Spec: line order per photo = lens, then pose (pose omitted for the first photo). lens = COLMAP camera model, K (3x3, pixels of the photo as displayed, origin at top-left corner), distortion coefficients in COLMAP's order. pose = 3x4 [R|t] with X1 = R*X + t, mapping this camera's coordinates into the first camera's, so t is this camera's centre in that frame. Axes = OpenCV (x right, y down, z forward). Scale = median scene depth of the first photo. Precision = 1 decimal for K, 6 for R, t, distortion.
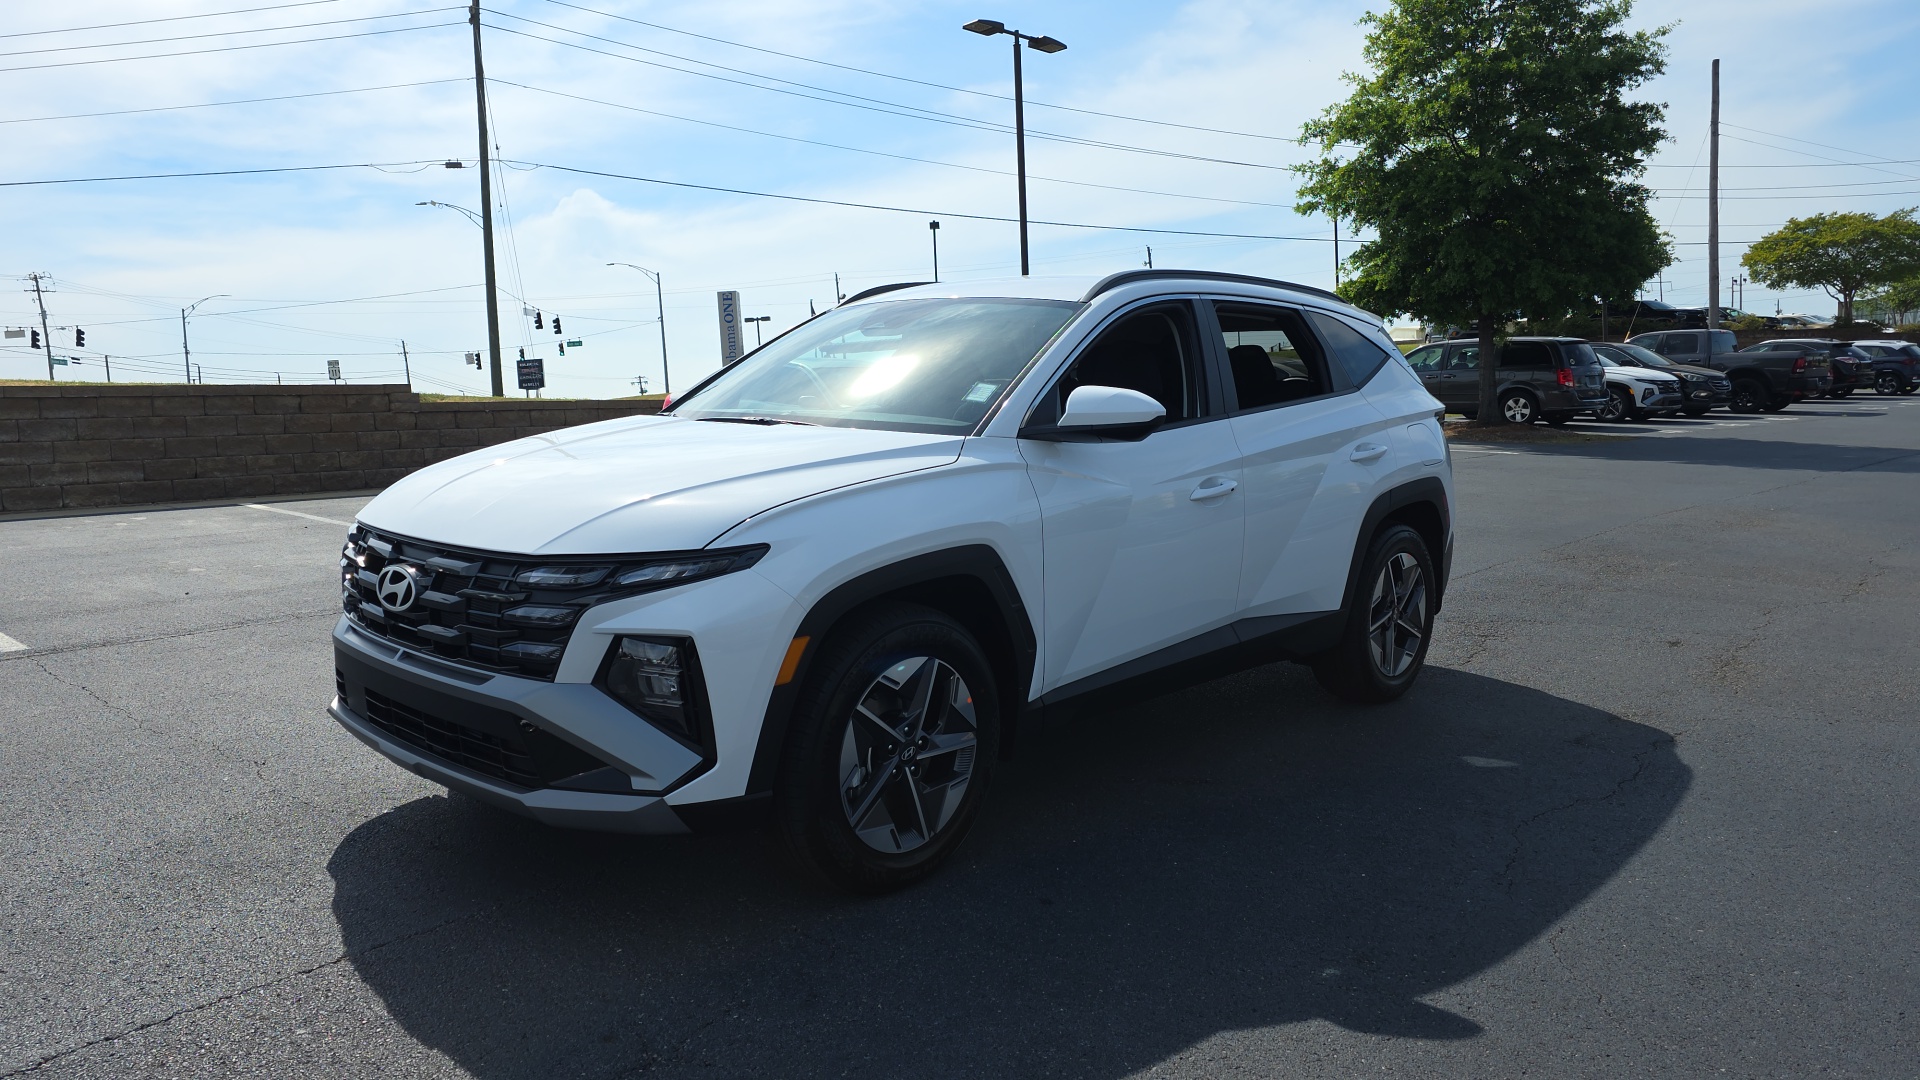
lens RADIAL K [[1311.1, 0, 876.3], [0, 1311.1, 542.7], [0, 0, 1]] dist [0.043358, -0.000143]
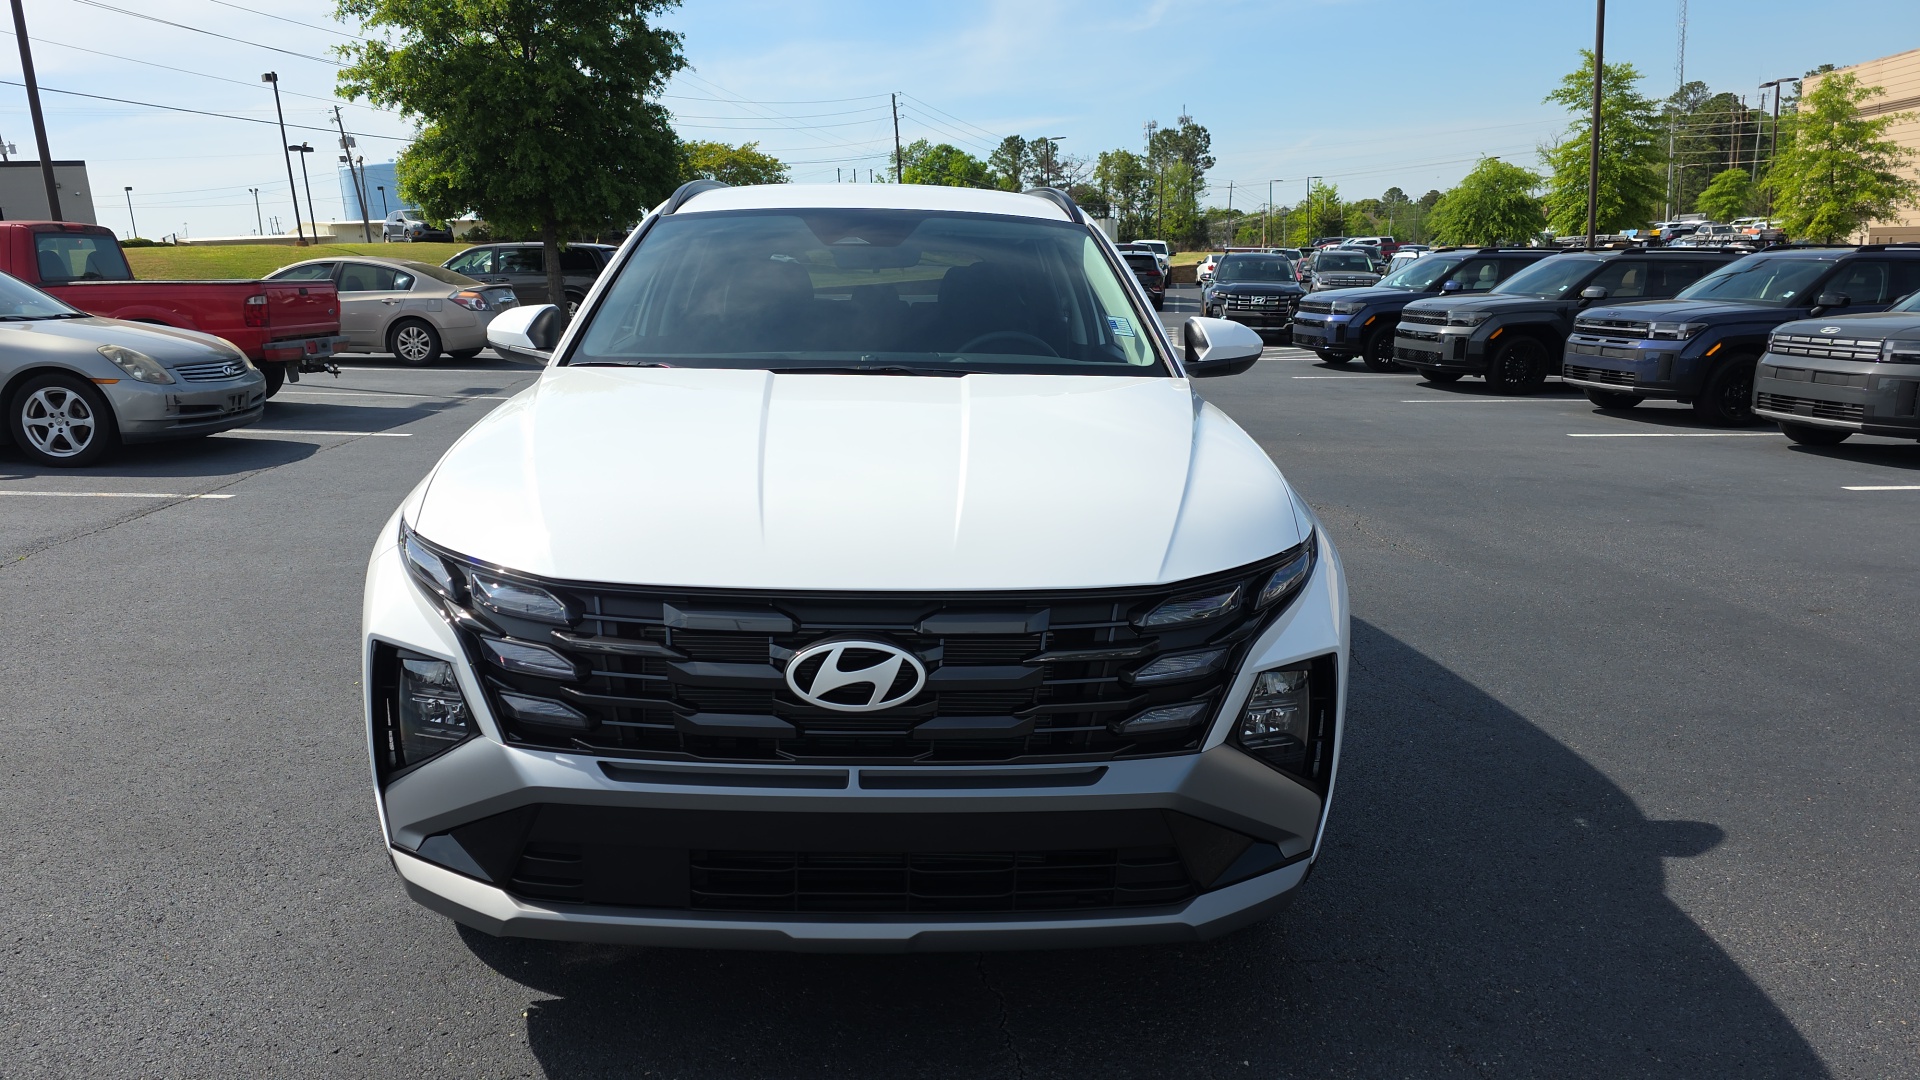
lens RADIAL K [[1309.7, 0, 945.9], [0, 1309.7, 537.6], [0, 0, 1]] dist [0.045722, -0.058953]
pose [[0.687288, -0.142101, 0.712350, -0.096719], [0.090571, 0.989790, 0.110060, -0.011872], [-0.720716, -0.011125, 0.693141, 0.068900]]
